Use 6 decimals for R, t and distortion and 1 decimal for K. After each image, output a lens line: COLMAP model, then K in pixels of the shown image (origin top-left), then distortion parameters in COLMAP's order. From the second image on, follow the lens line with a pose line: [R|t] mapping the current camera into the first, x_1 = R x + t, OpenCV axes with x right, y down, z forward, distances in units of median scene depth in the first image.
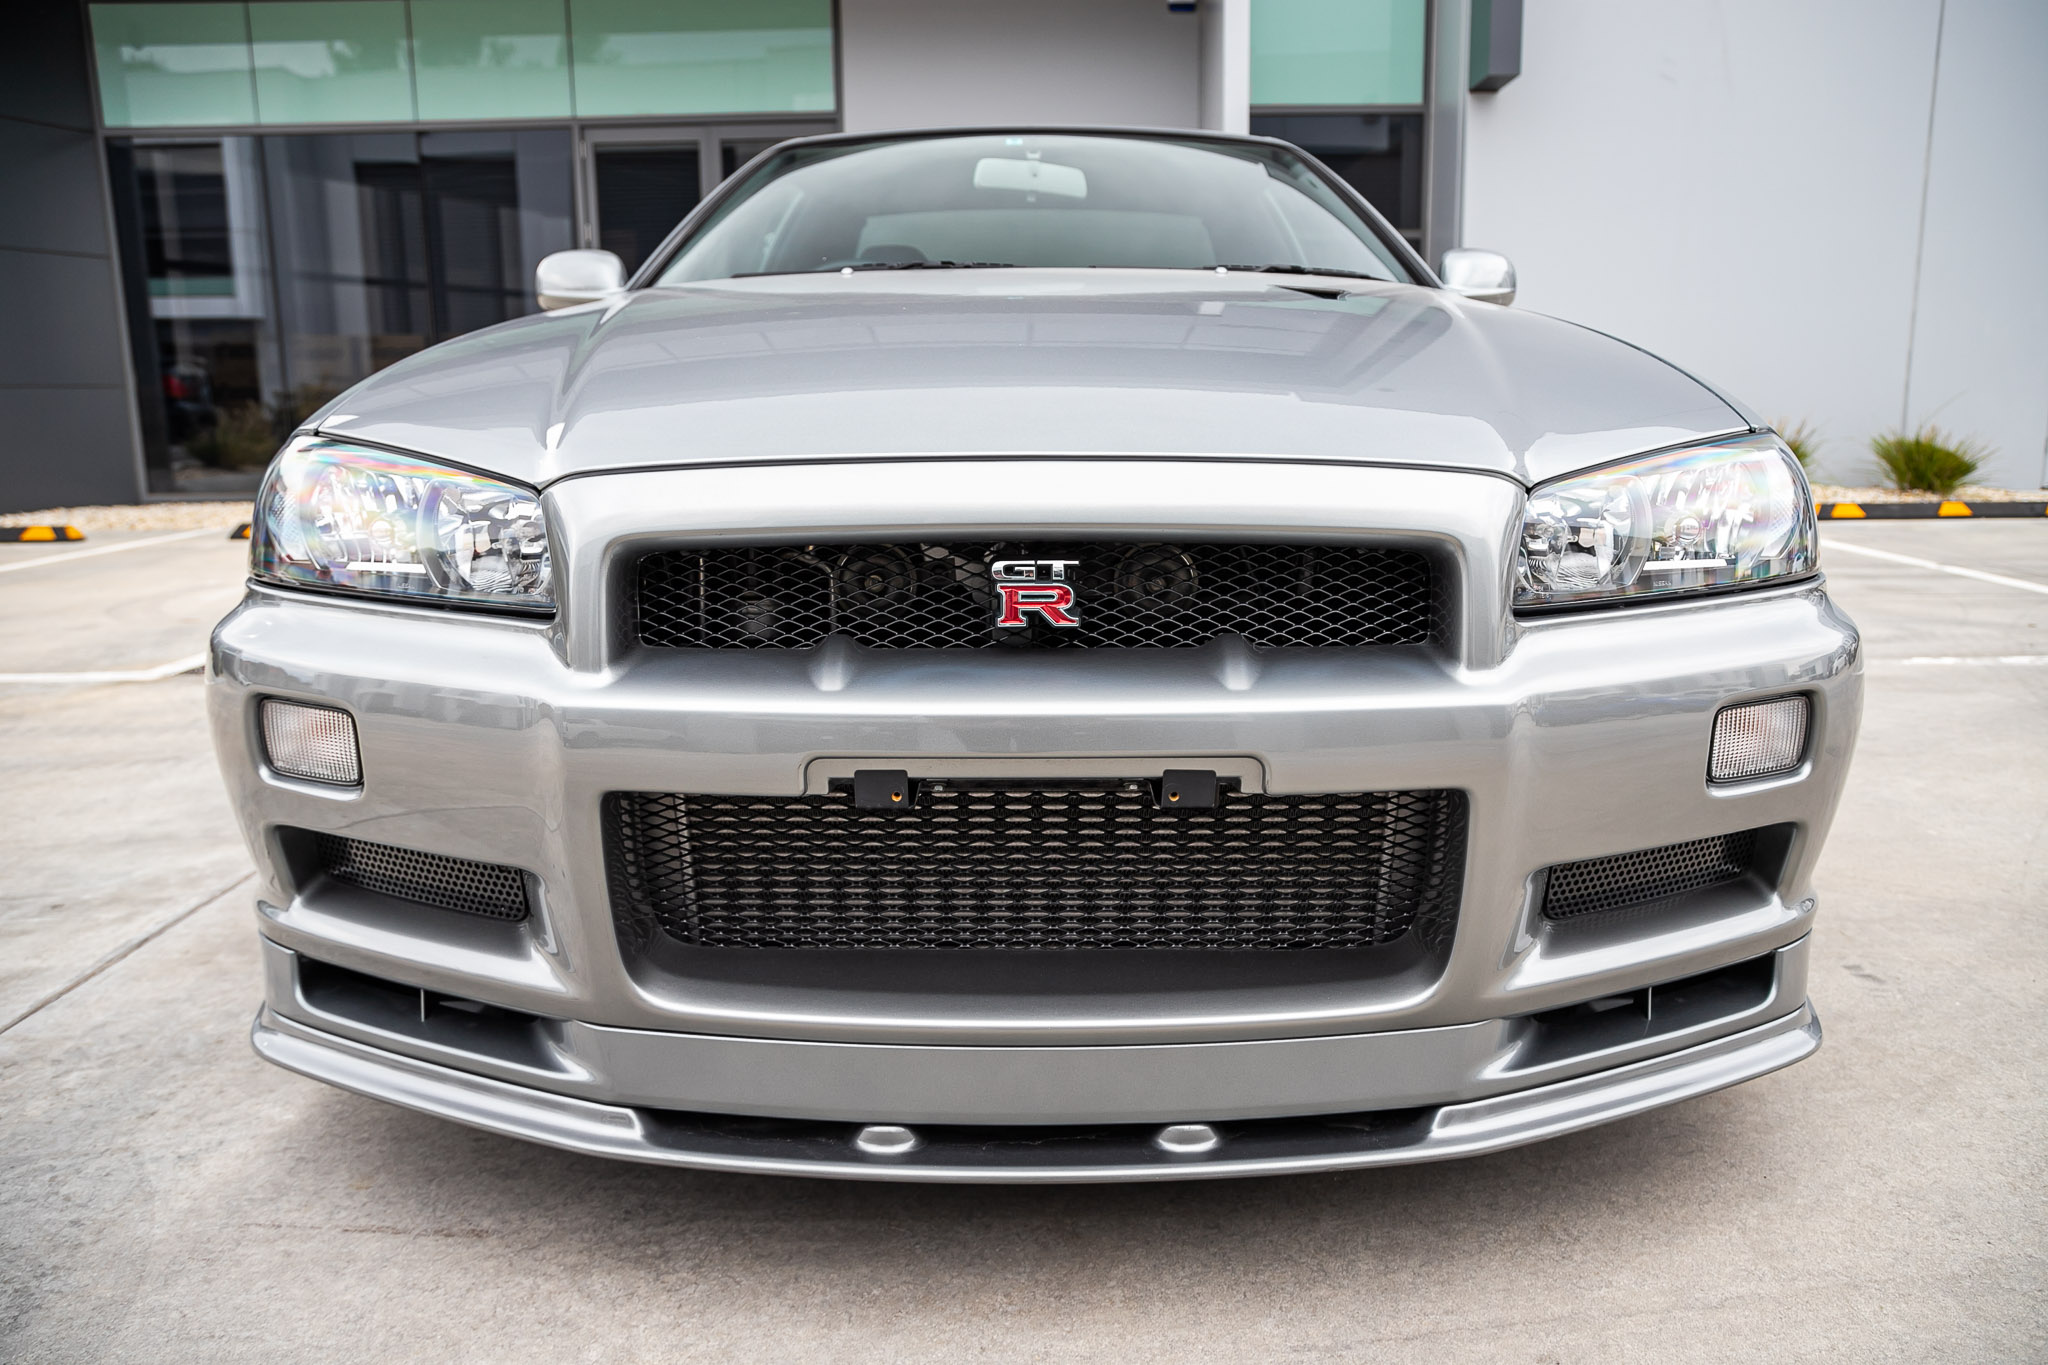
lens RADIAL K [[1580.2, 0, 1021.1], [0, 1580.2, 720.3], [0, 0, 1]] dist [-0.074405, -0.000516]
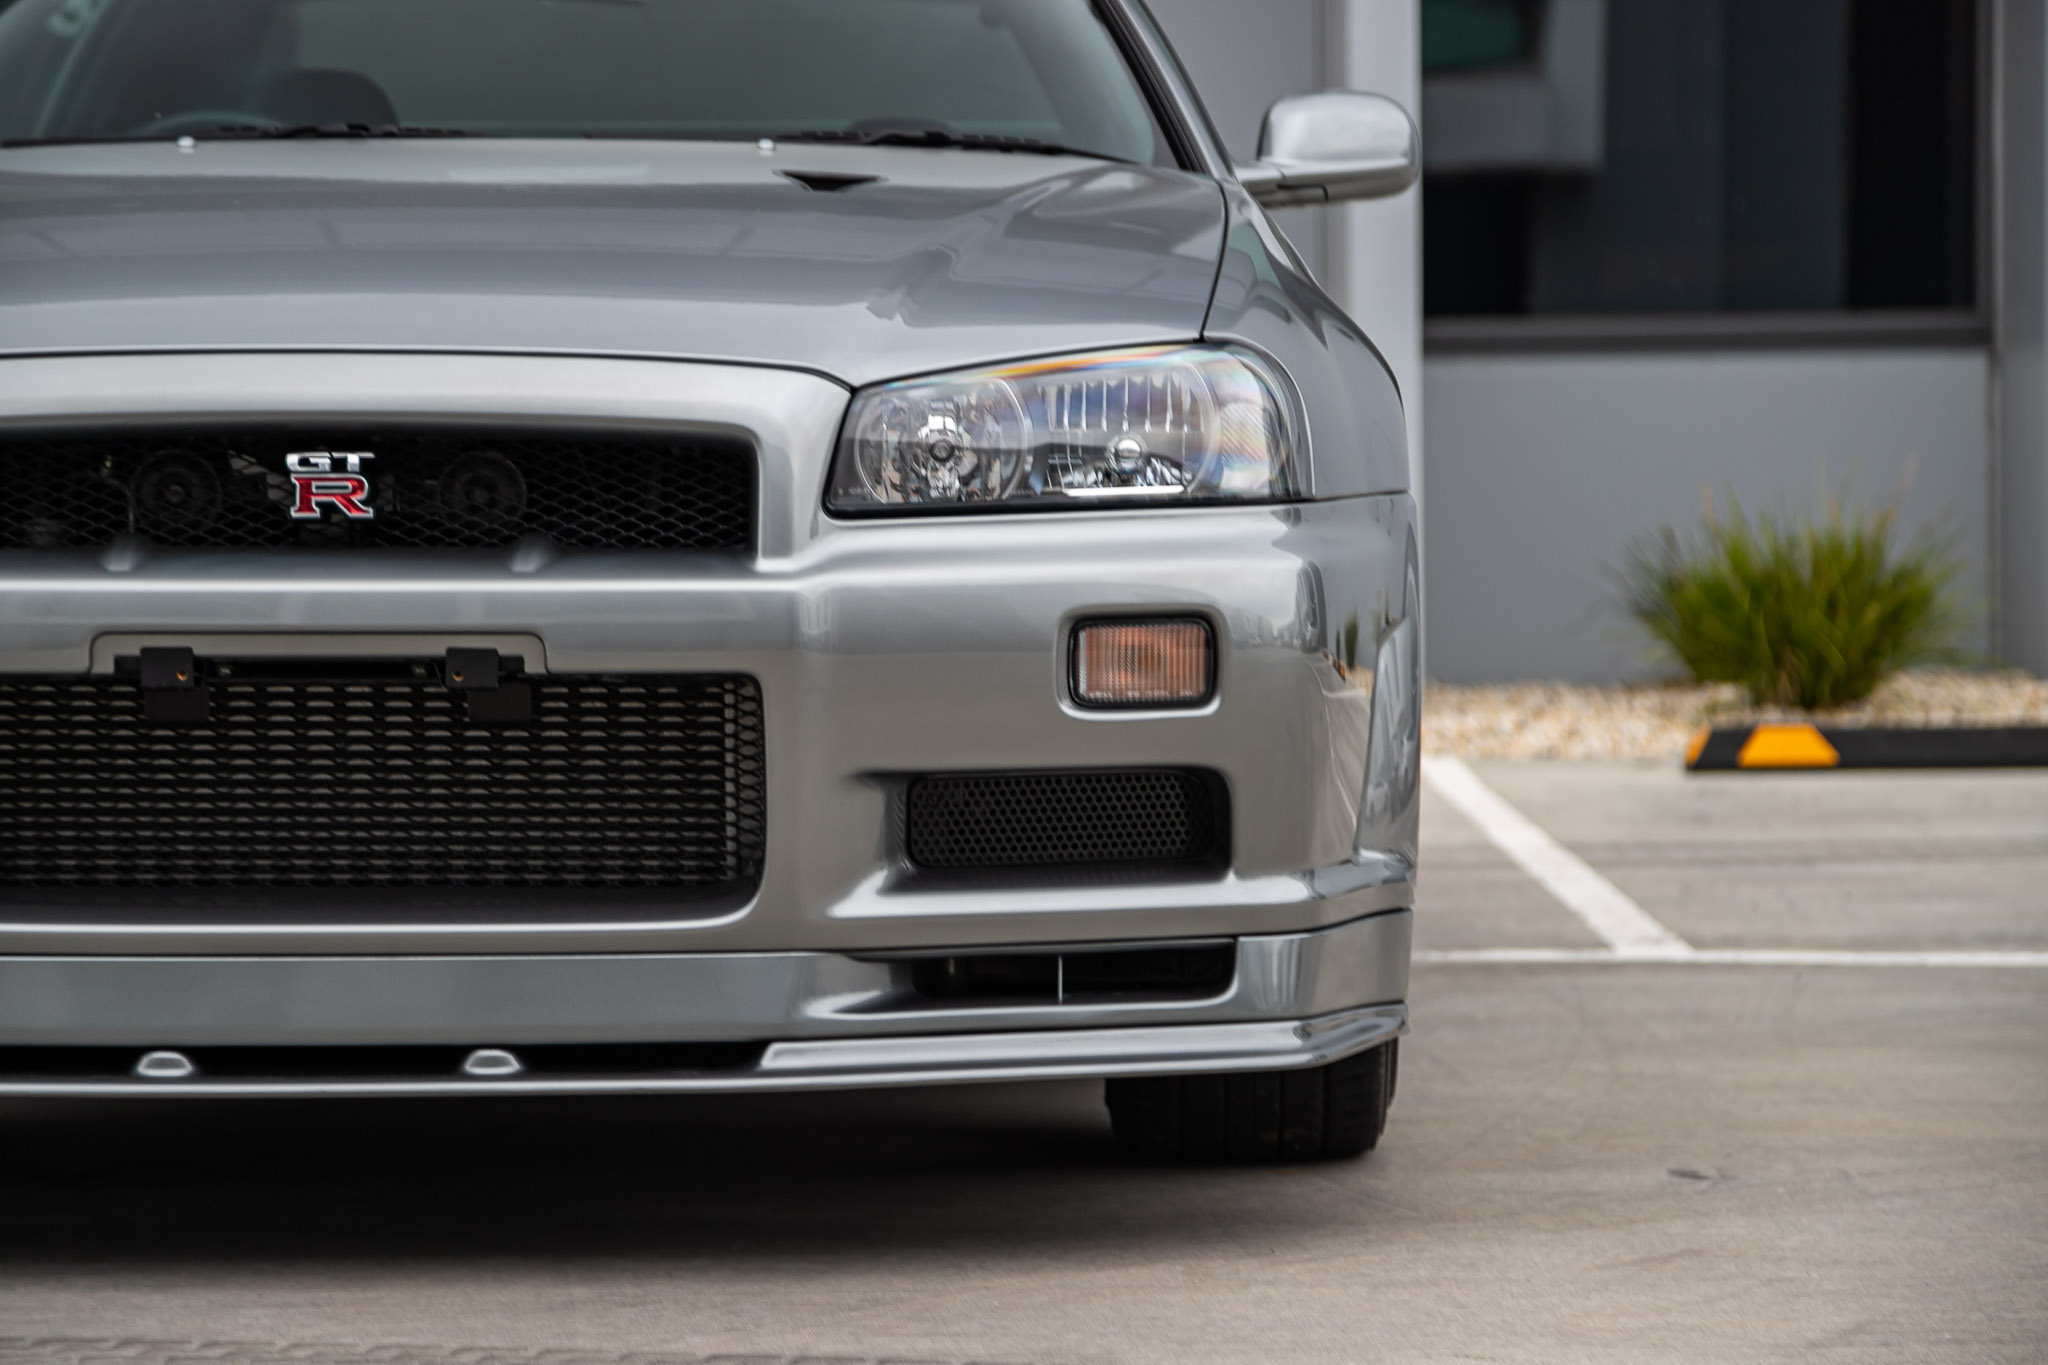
lens RADIAL K [[5802.1, 0, 1024.0], [0, 5802.1, 682.5], [0, 0, 1]] dist [0.295708, 0.819283]
pose [[0.999959, 0.002045, 0.008878, 0.415104], [-0.000505, 0.985421, -0.170133, 0.669239], [-0.009096, 0.170121, 0.985381, -2.613985]]
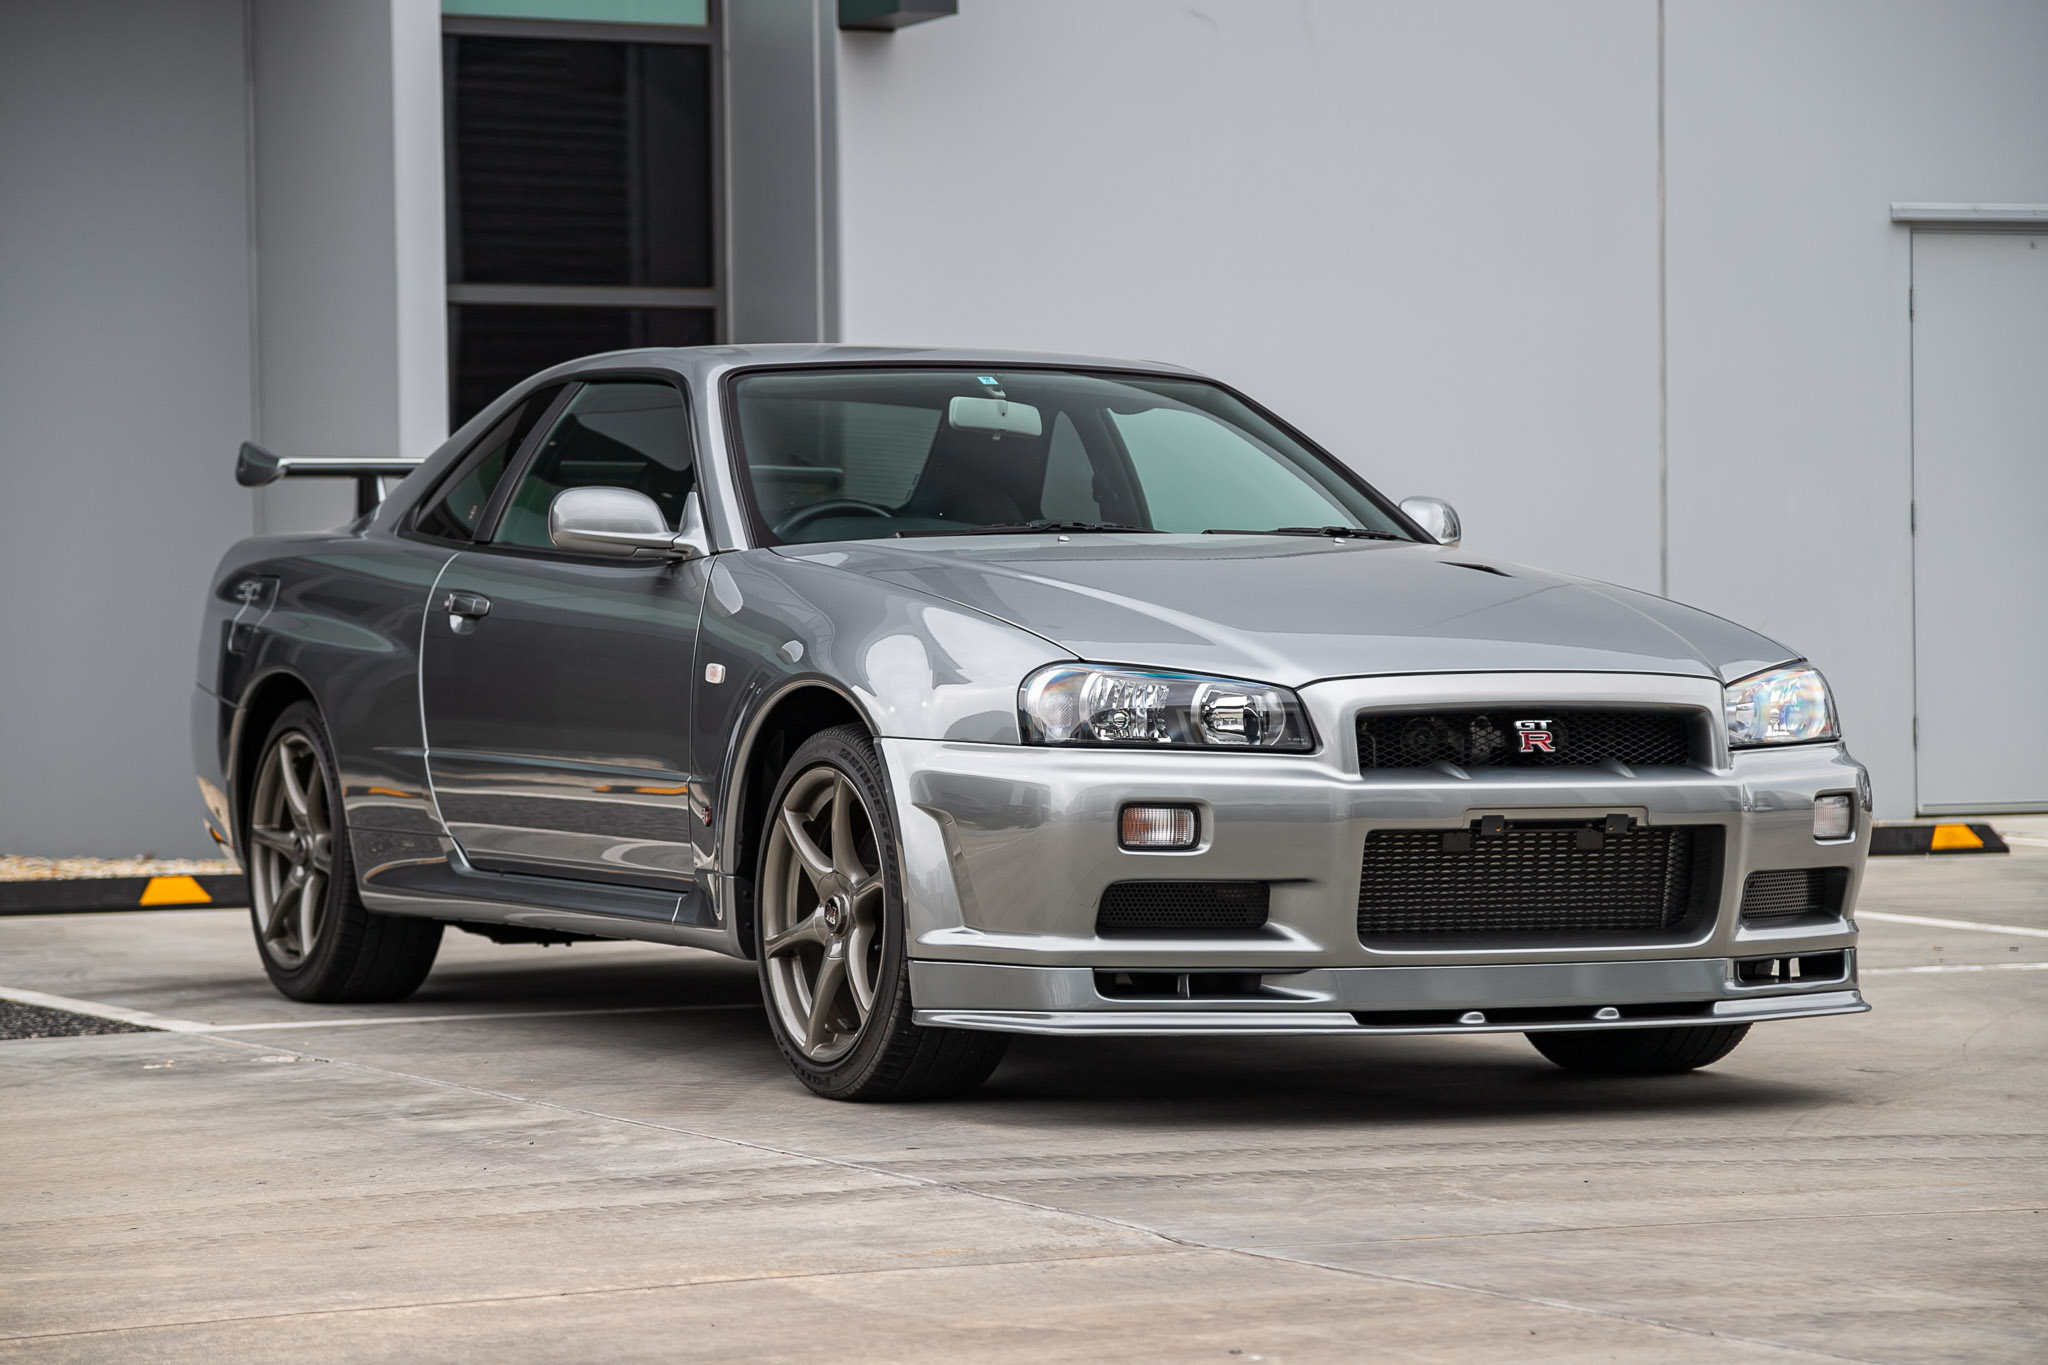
lens RADIAL K [[6475.2, 0, 1024.0], [0, 6475.2, 682.5], [0, 0, 1]] dist [-0.170538, -0.548919]
pose [[0.899713, -0.000567, 0.436483, -4.277681], [0.086069, 0.980596, -0.176137, 1.281479], [-0.427913, 0.196040, 0.882303, -6.181208]]
